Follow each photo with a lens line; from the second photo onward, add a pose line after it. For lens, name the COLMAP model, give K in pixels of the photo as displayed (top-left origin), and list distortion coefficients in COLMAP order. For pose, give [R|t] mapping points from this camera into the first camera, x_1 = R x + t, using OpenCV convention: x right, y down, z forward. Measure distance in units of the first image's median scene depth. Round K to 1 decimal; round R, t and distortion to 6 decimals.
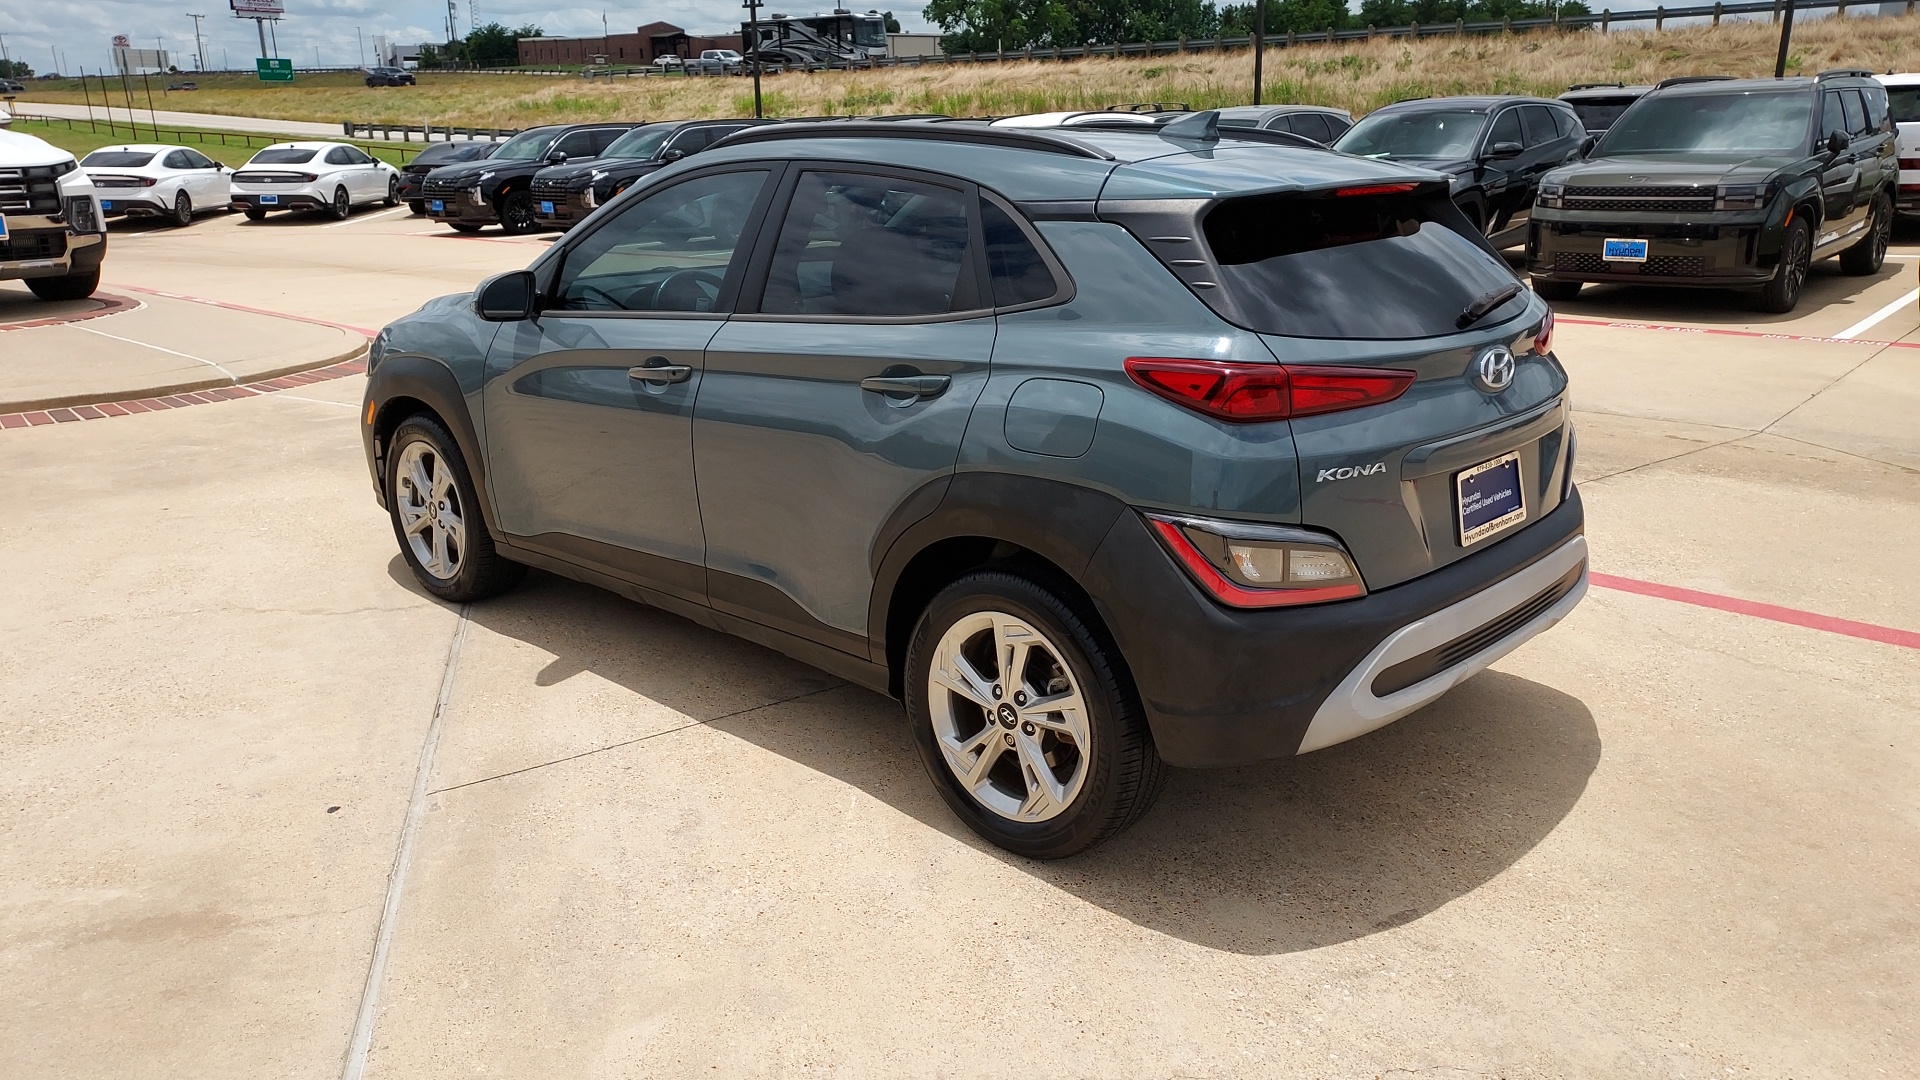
lens RADIAL K [[1387.0, 0, 981.2], [0, 1387.0, 543.6], [0, 0, 1]] dist [0.034432, -0.006823]
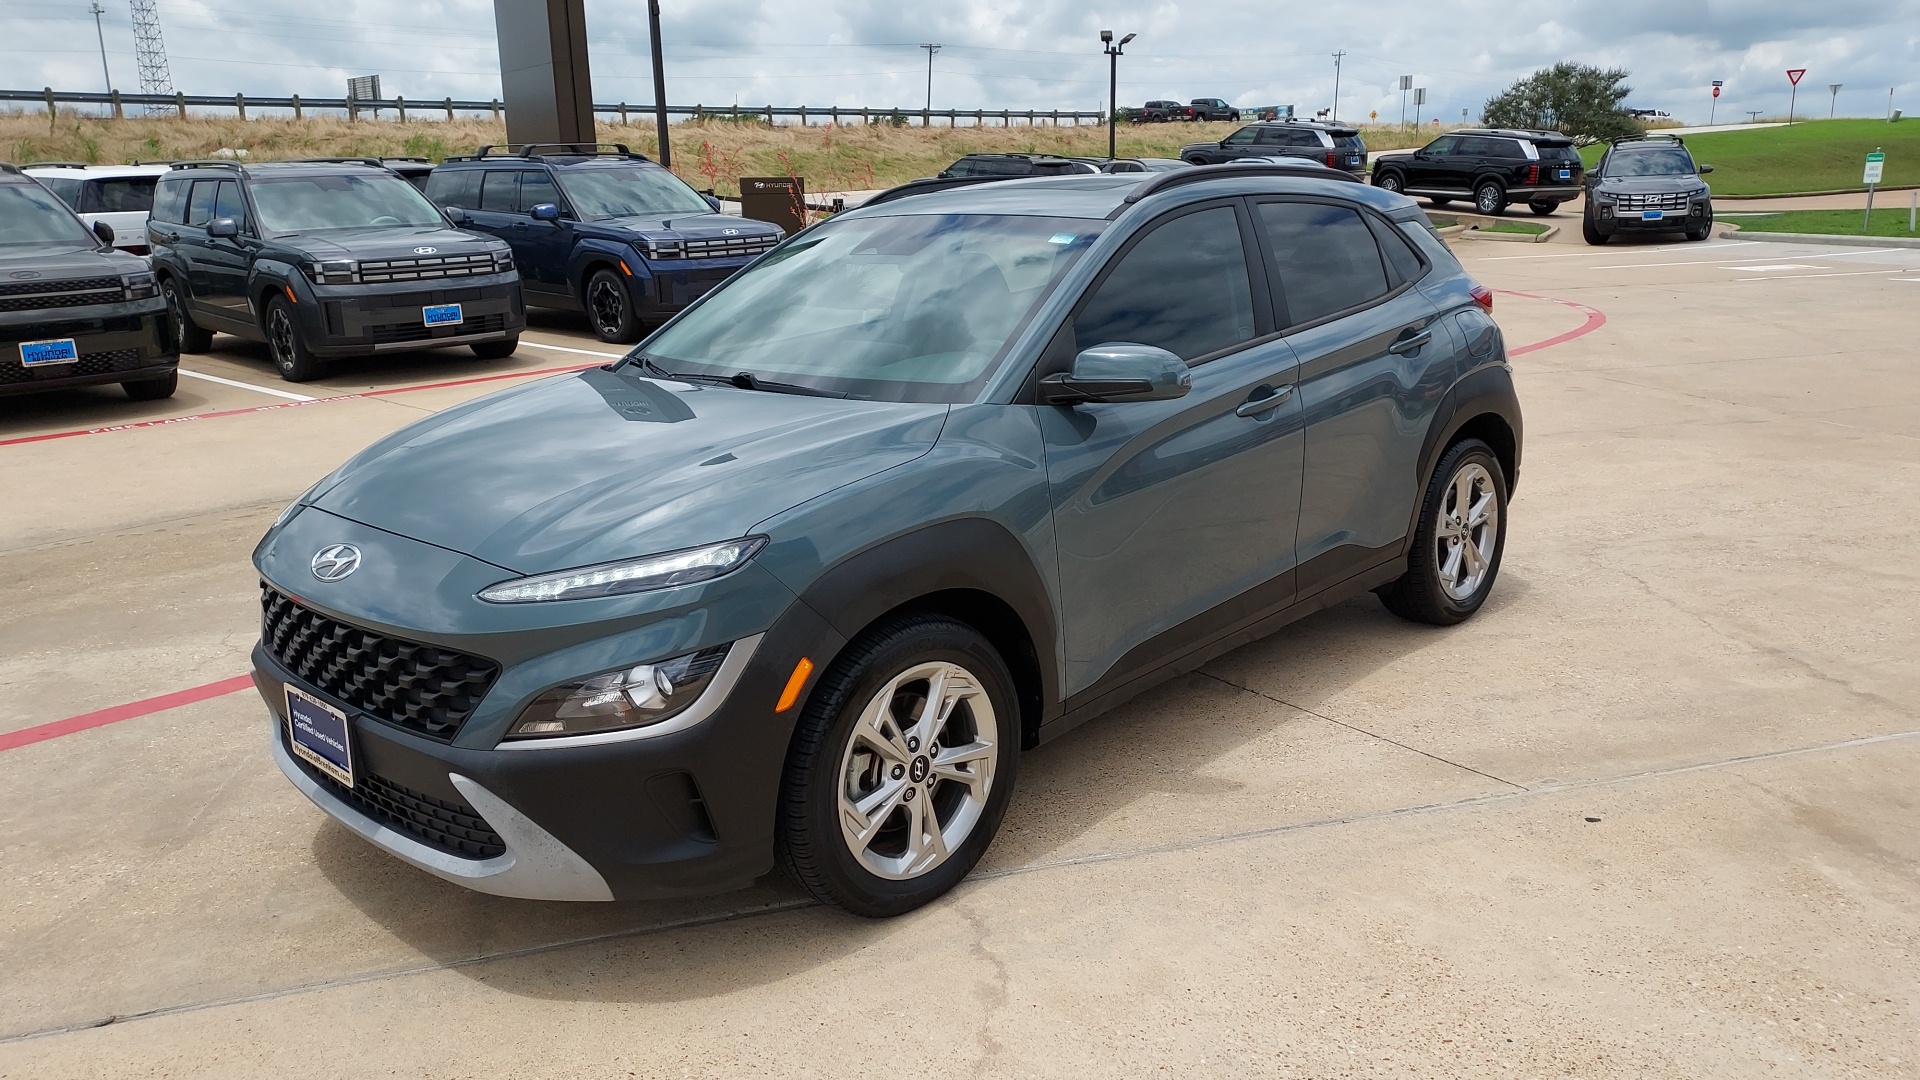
lens RADIAL K [[1388.1, 0, 970.0], [0, 1388.1, 528.5], [0, 0, 1]] dist [0.037905, -0.009977]
pose [[0.019216, -0.231204, 0.972715, -1.406299], [0.315148, 0.924701, 0.213566, -0.362367], [-0.948848, 0.302445, 0.090633, 1.268585]]
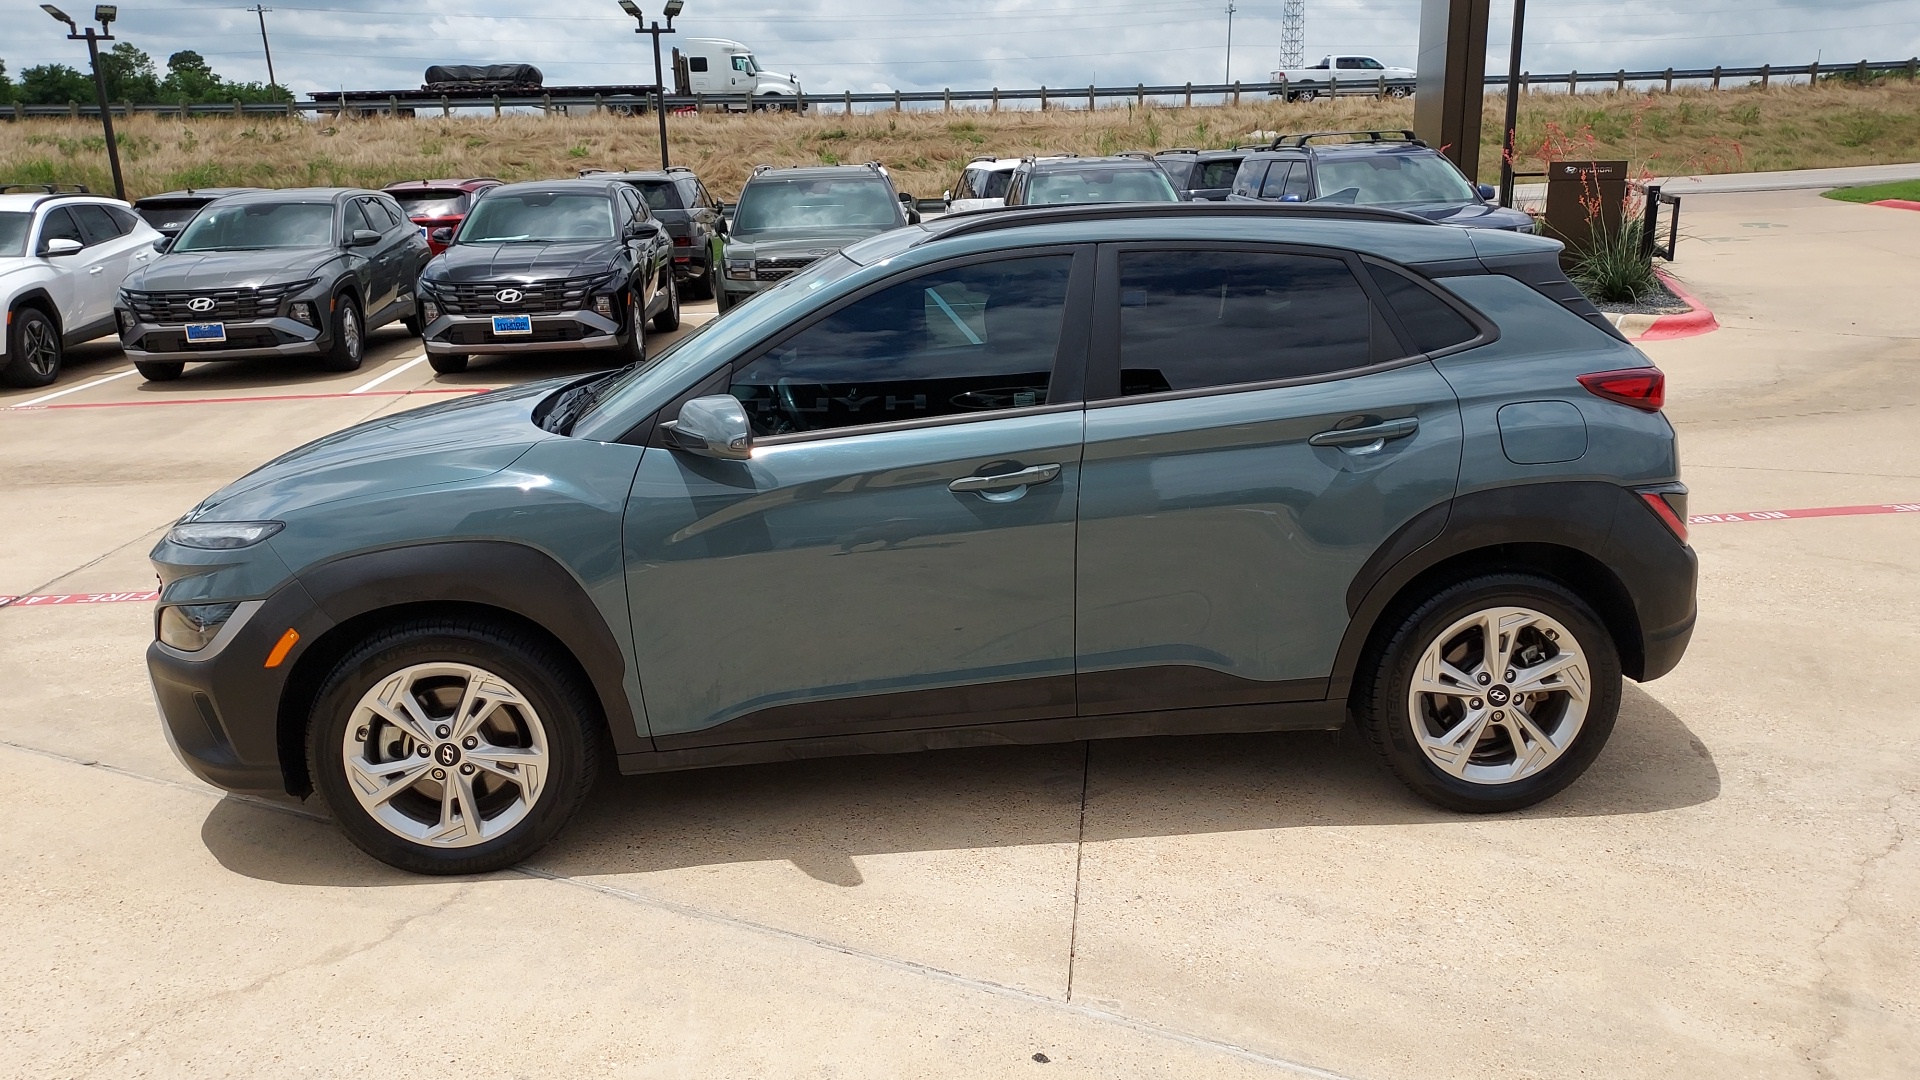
lens RADIAL K [[1373.2, 0, 1002.2], [0, 1373.2, 562.4], [0, 0, 1]] dist [0.025152, -0.002012]
pose [[0.674033, -0.202661, 0.710358, -0.975858], [0.230763, 0.971272, 0.058136, -0.135948], [-0.701732, 0.124739, 0.701436, 0.425507]]
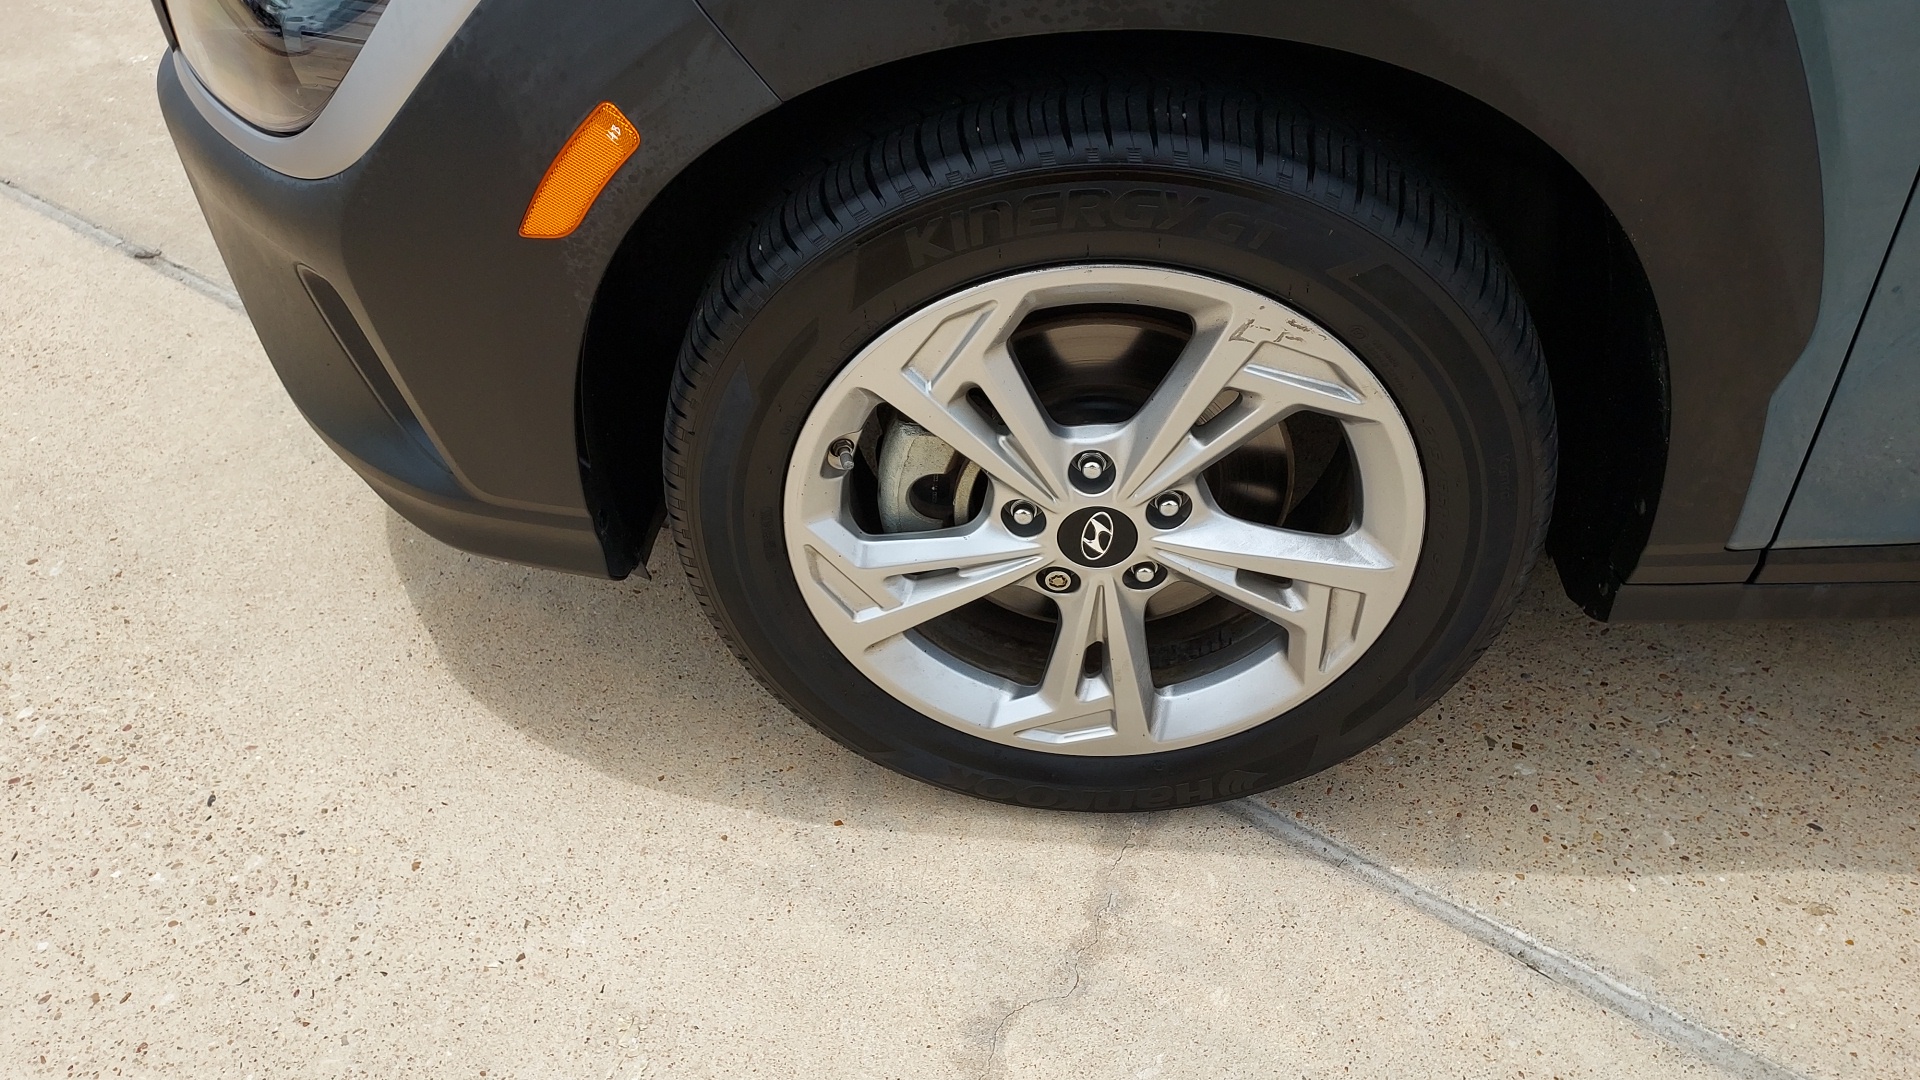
lens RADIAL K [[1398.0, 0, 1018.6], [0, 1398.0, 530.9], [0, 0, 1]] dist [0.029440, -0.021045]
pose [[0.770990, -0.409704, 0.487562, -0.731855], [0.172606, 0.871365, 0.459272, -0.185391], [-0.613010, -0.269938, 0.742531, 1.204166]]
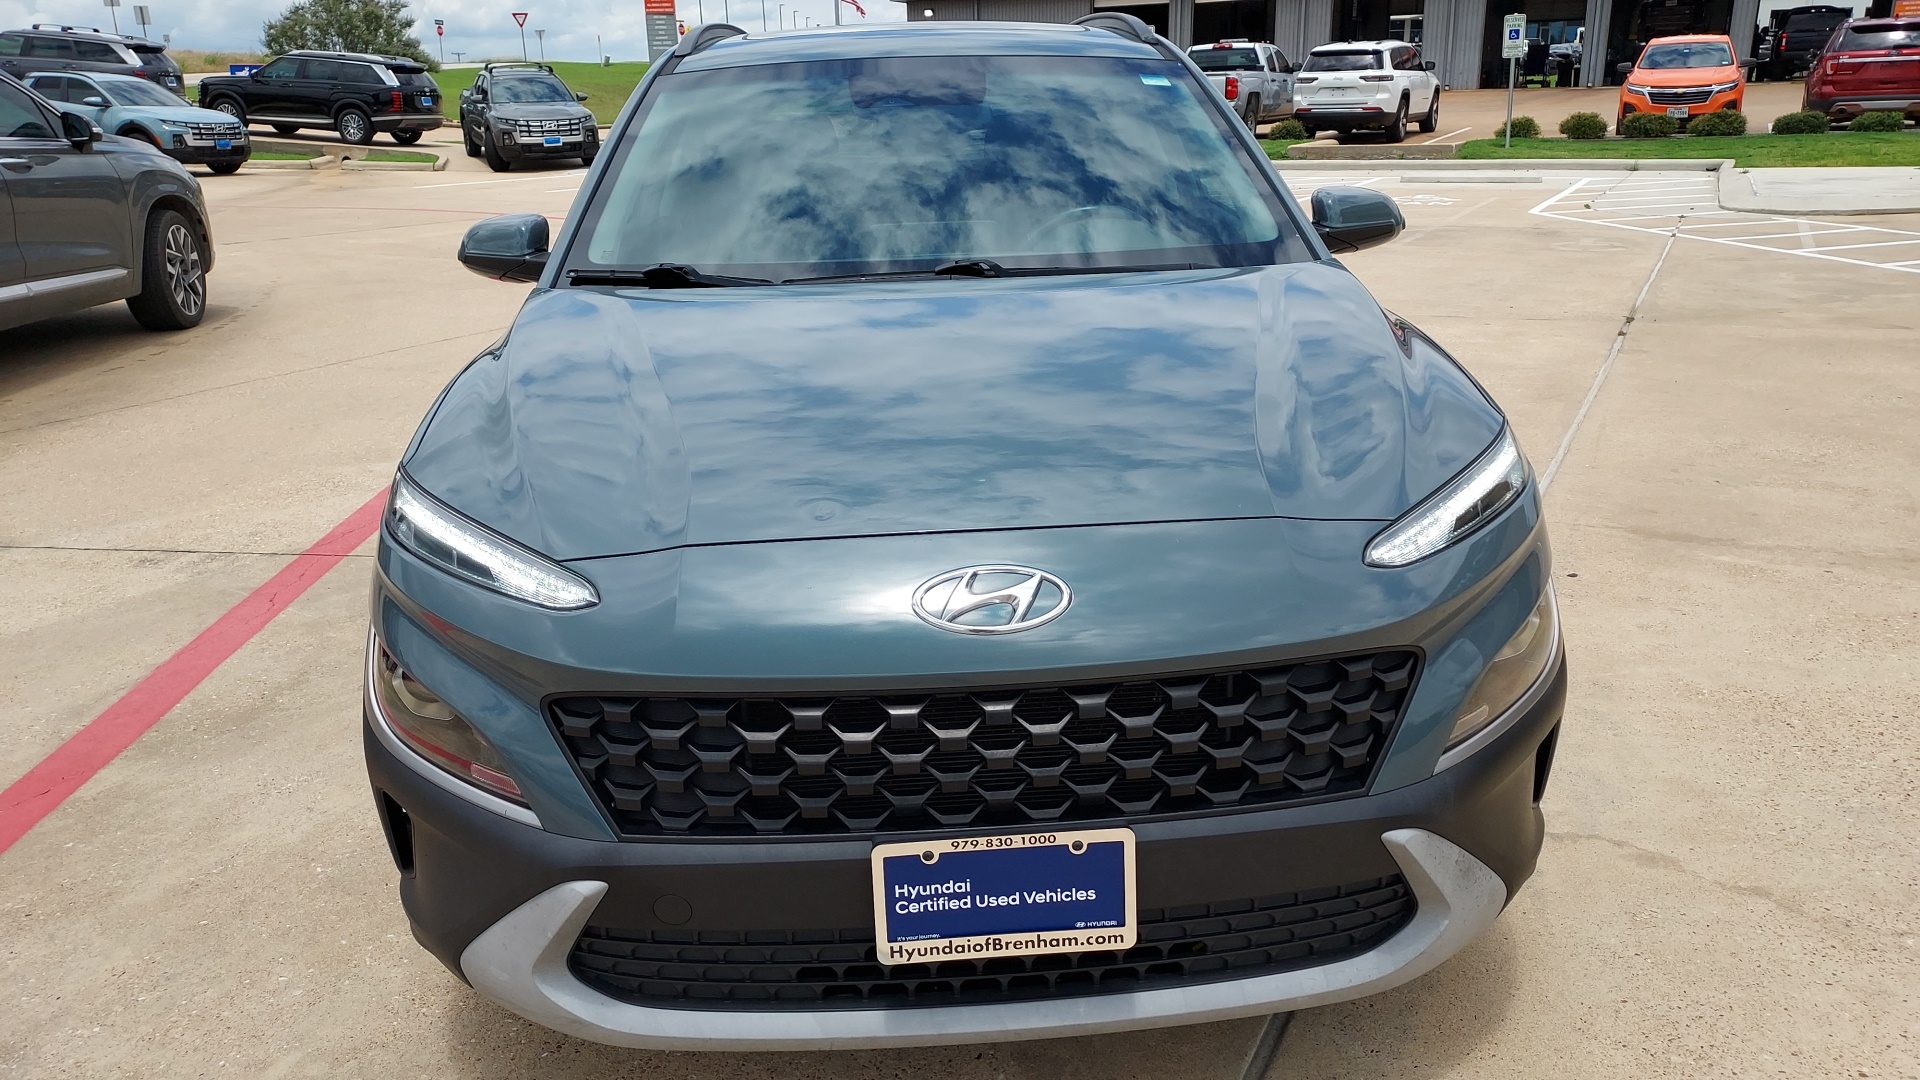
lens RADIAL K [[1387.0, 0, 981.2], [0, 1387.0, 543.6], [0, 0, 1]] dist [0.034432, -0.006823]
pose [[-0.720691, -0.190297, 0.666627, -0.888499], [0.229561, 0.841831, 0.488490, -0.536663], [-0.654145, 0.505082, -0.563015, 1.999804]]
